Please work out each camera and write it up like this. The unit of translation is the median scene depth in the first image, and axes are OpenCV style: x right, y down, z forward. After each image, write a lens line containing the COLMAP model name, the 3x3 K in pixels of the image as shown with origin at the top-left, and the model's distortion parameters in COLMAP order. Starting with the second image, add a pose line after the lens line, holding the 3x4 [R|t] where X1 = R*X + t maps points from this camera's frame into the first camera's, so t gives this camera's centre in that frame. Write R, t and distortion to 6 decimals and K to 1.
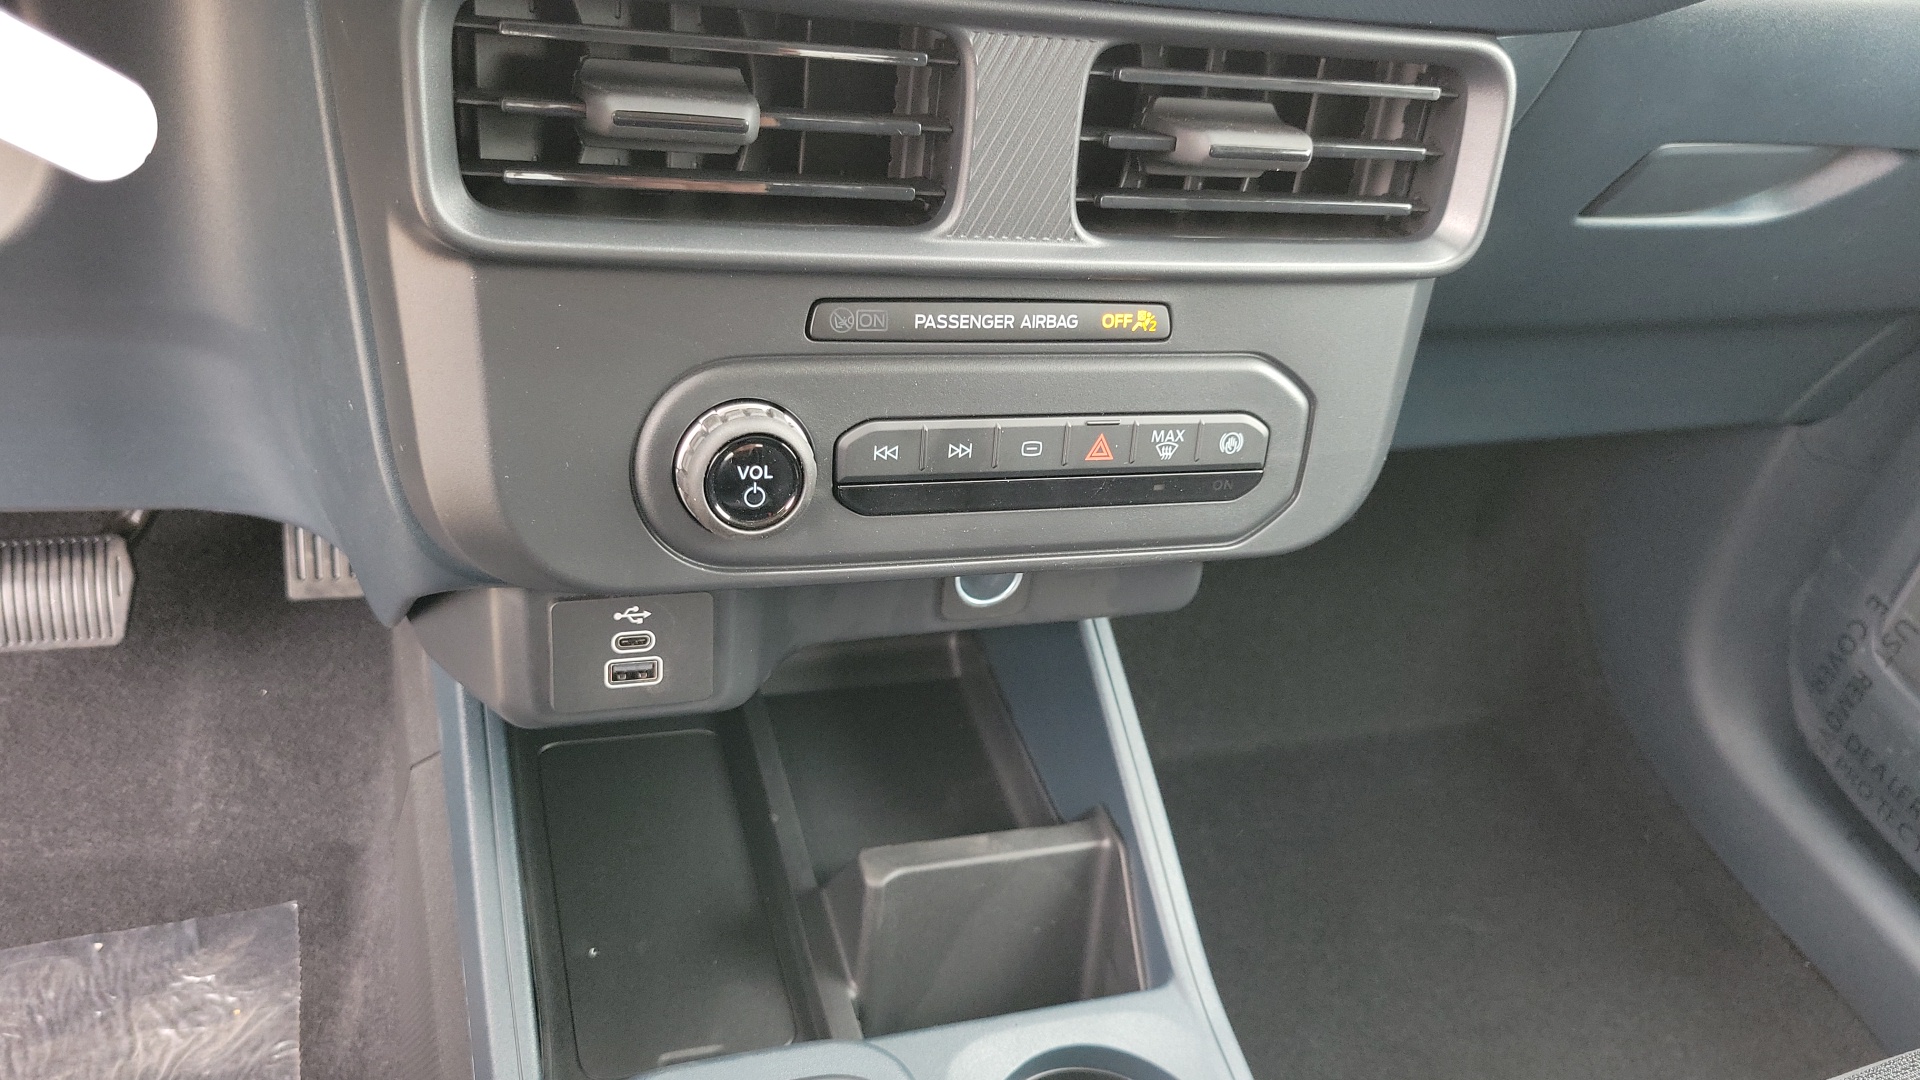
lens RADIAL K [[1450.6, 0, 950.2], [0, 1450.6, 545.8], [0, 0, 1]] dist [0.027220, -0.006403]
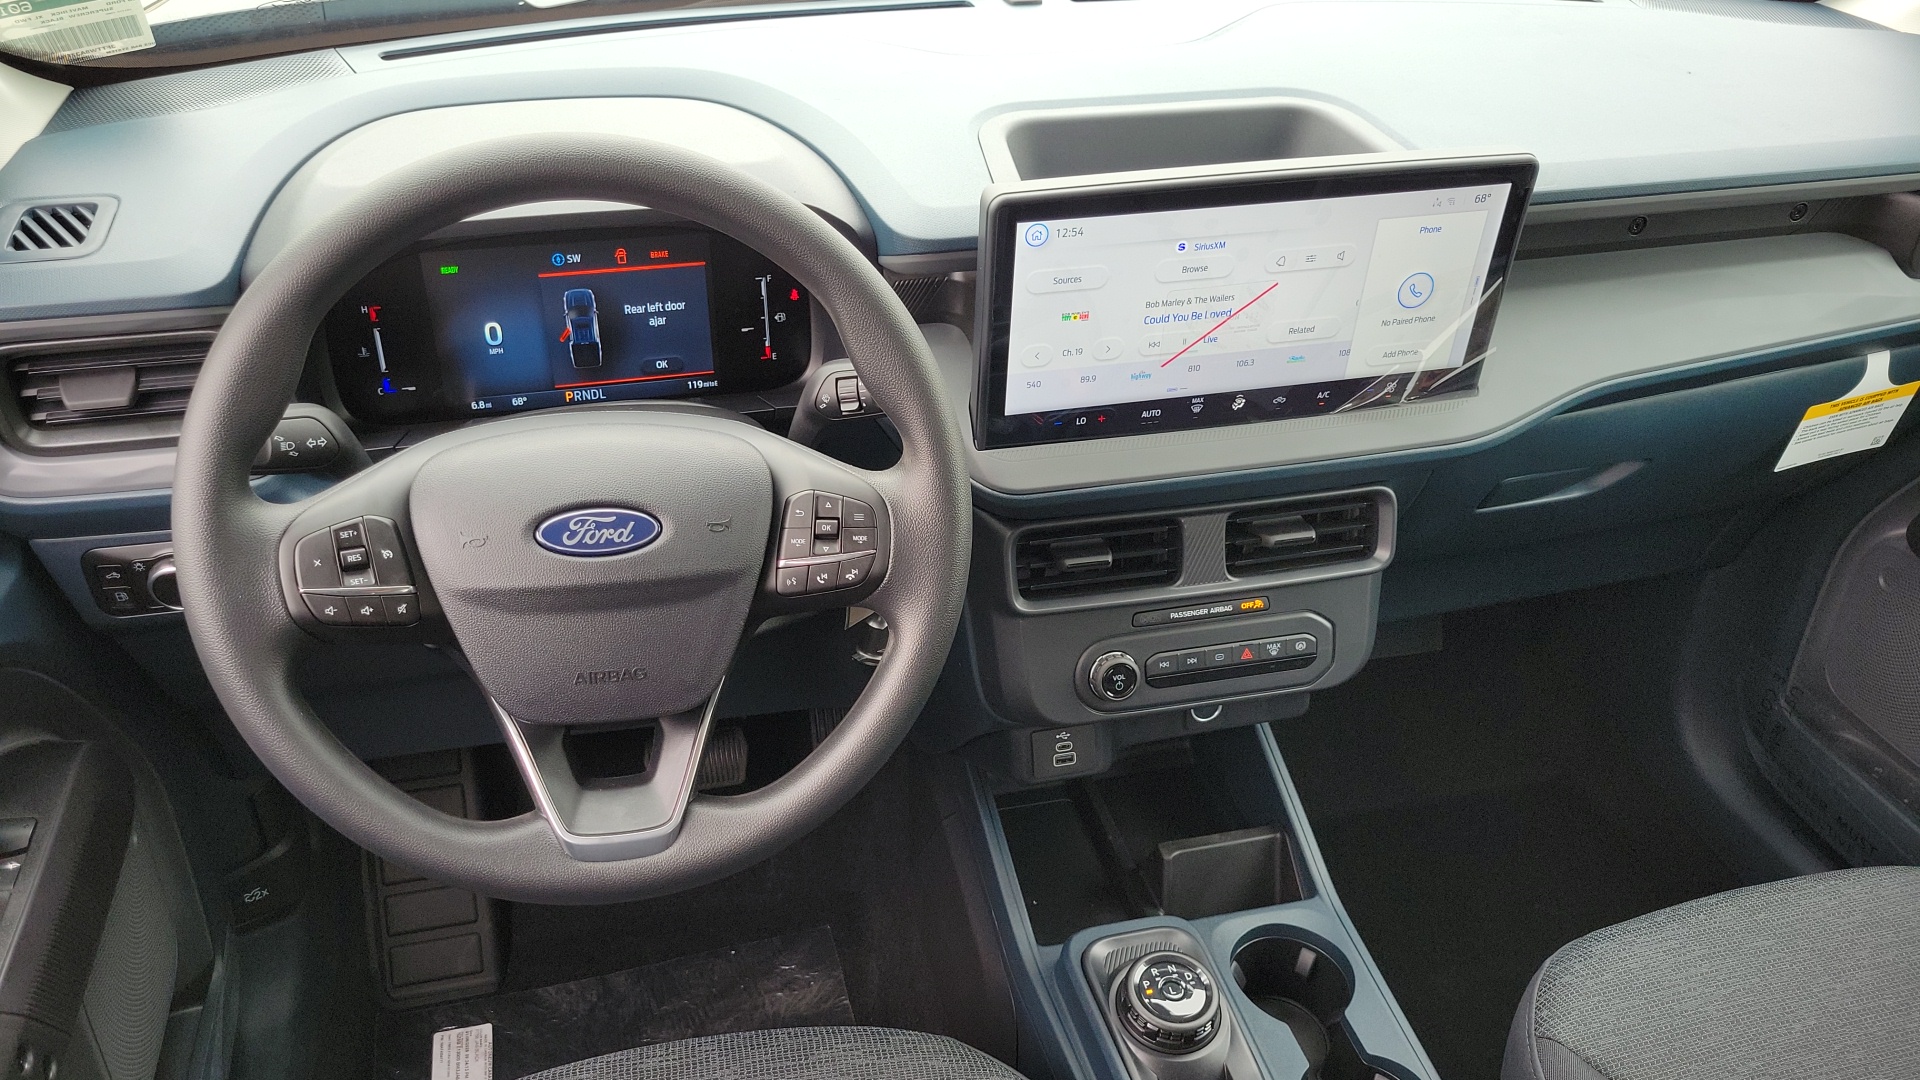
lens RADIAL K [[1450.6, 0, 950.2], [0, 1450.6, 545.8], [0, 0, 1]] dist [0.027220, -0.006403]
pose [[0.986616, -0.099416, -0.129245, -0.058024], [0.086398, 0.990952, -0.102710, -0.035550], [0.138287, 0.090169, 0.986279, -1.500286]]
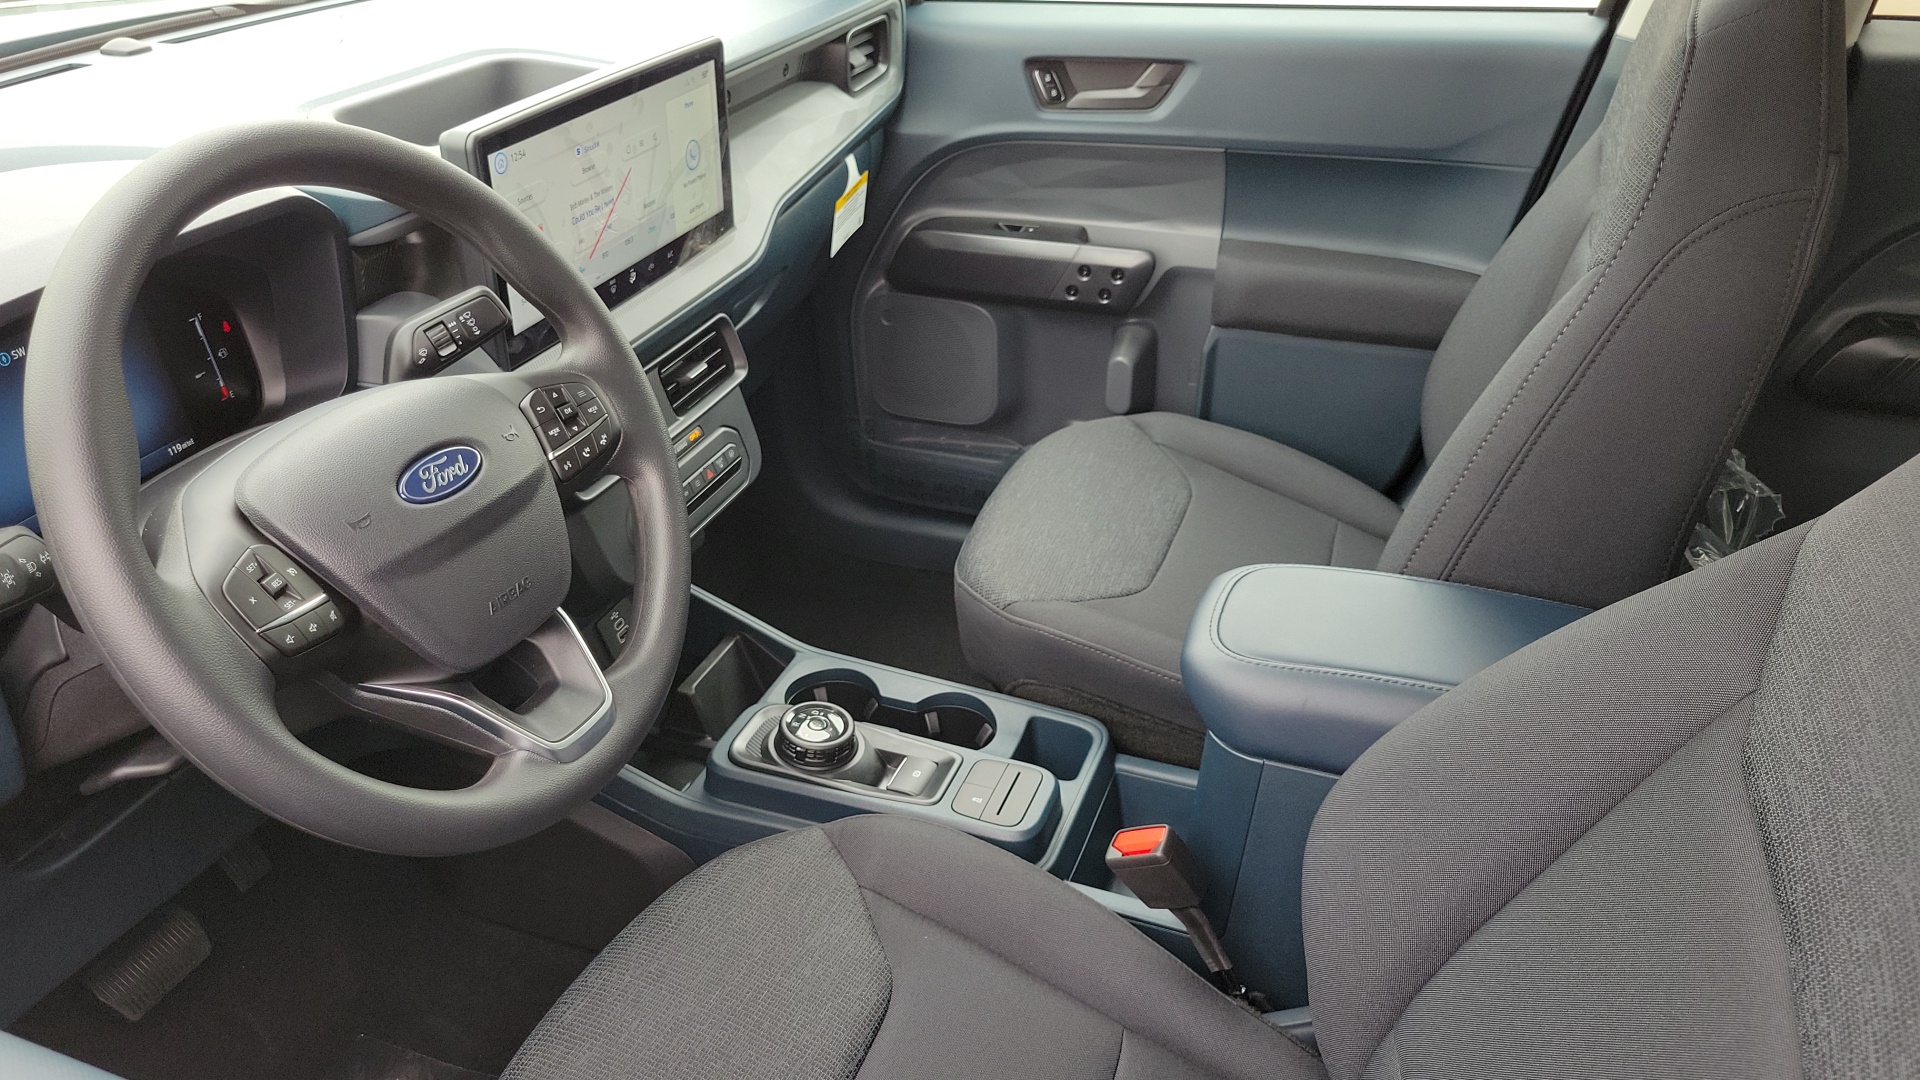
lens RADIAL K [[1450.6, 0, 950.2], [0, 1450.6, 545.8], [0, 0, 1]] dist [0.027220, -0.006403]
pose [[0.598156, -0.546534, 0.586097, -1.411185], [0.588217, 0.796127, 0.142066, -0.077087], [-0.544251, 0.259775, 0.797689, -1.635629]]
